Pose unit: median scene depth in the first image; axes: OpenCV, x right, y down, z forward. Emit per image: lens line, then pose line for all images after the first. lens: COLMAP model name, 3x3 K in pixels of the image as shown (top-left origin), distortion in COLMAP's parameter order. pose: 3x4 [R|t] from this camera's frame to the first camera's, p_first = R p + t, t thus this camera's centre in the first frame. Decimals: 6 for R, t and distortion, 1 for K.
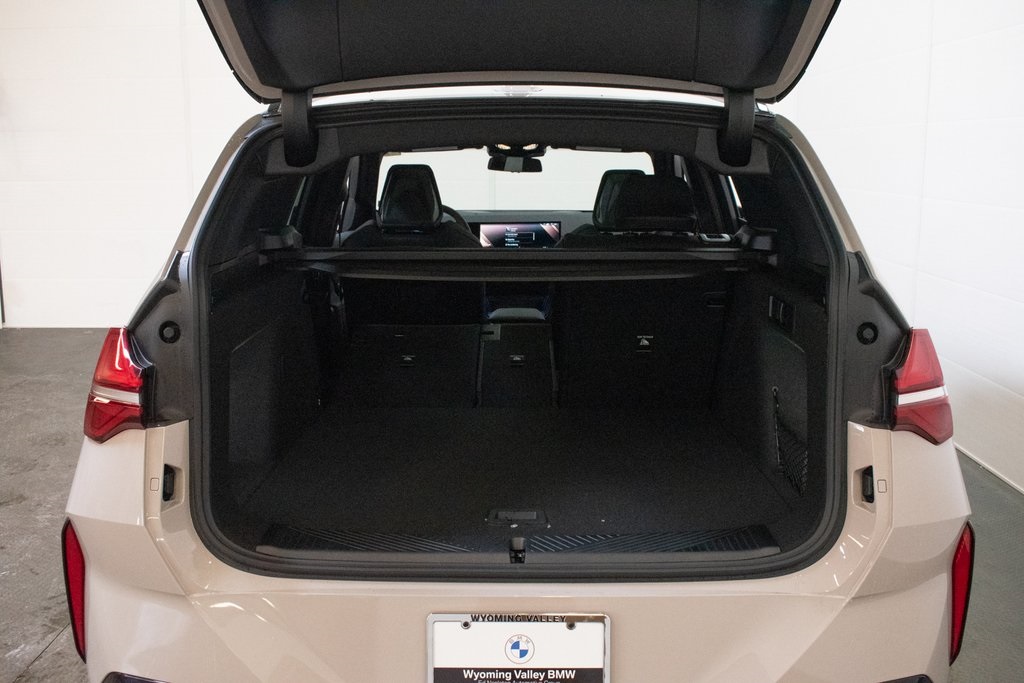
lens RADIAL K [[966.9, 0, 512.0], [0, 966.9, 341.5], [0, 0, 1]] dist [-0.004130, 0.011016]
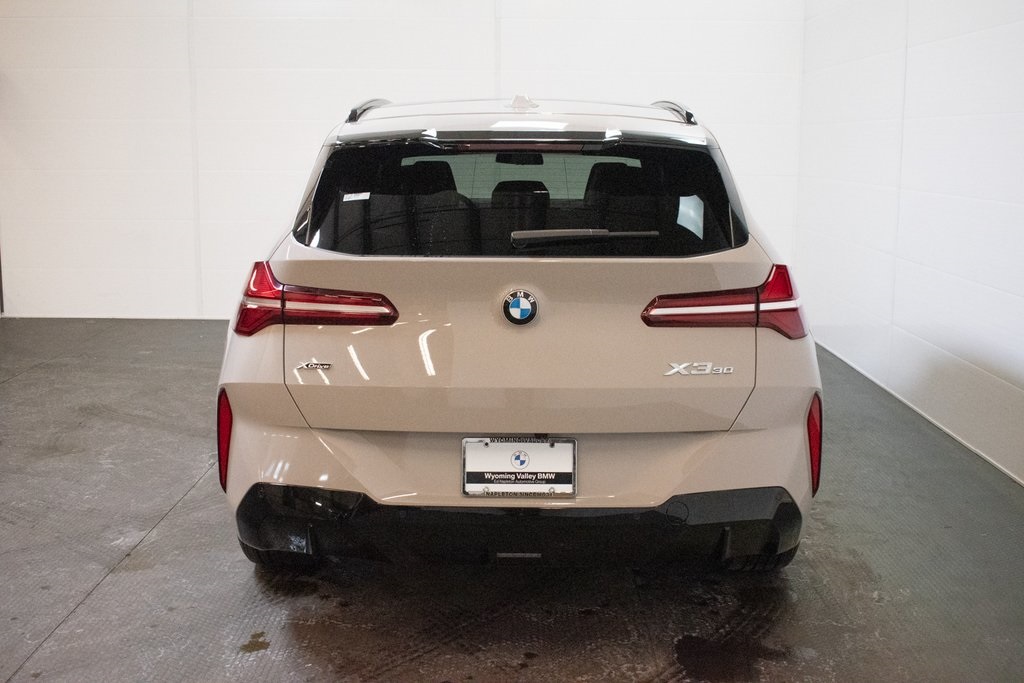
lens RADIAL K [[1156.6, 0, 512.0], [0, 1156.6, 341.5], [0, 0, 1]] dist [0.125925, -0.007892]
pose [[0.999962, 0.007059, -0.005178, 0.002730], [-0.007190, 0.999639, -0.025871, 0.156580], [0.004993, 0.025907, 0.999652, -0.837928]]
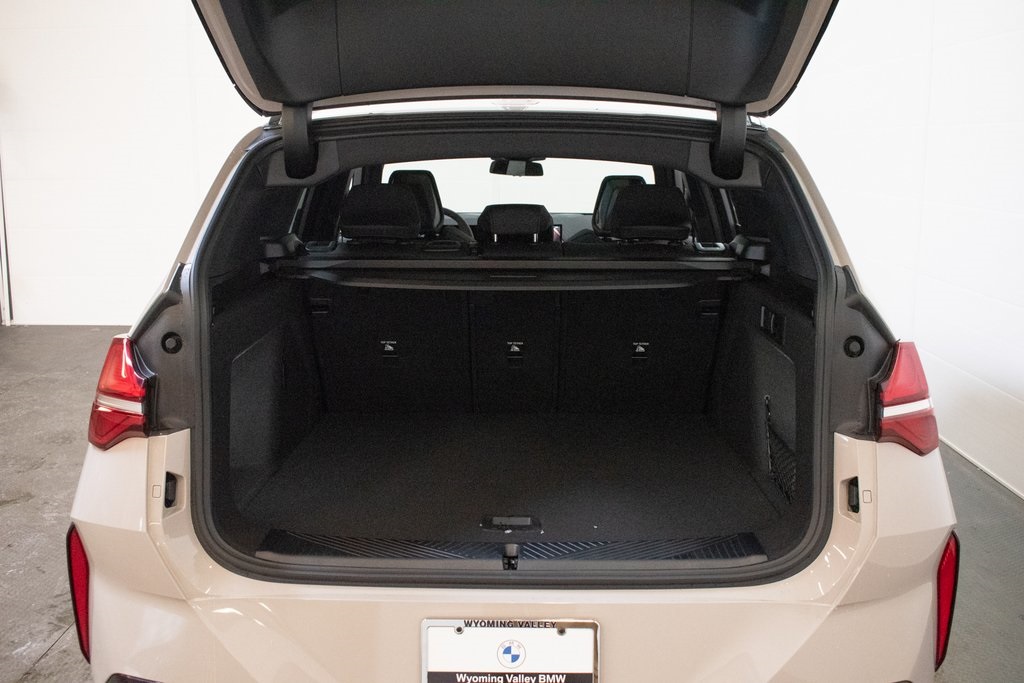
lens RADIAL K [[964.9, 0, 512.0], [0, 964.9, 341.5], [0, 0, 1]] dist [0.002244, 0.003625]
pose [[0.999972, 0.003603, -0.006596, 0.012766], [-0.003567, 0.999979, 0.005394, -0.017005], [0.006615, -0.005370, 0.999964, -0.019854]]
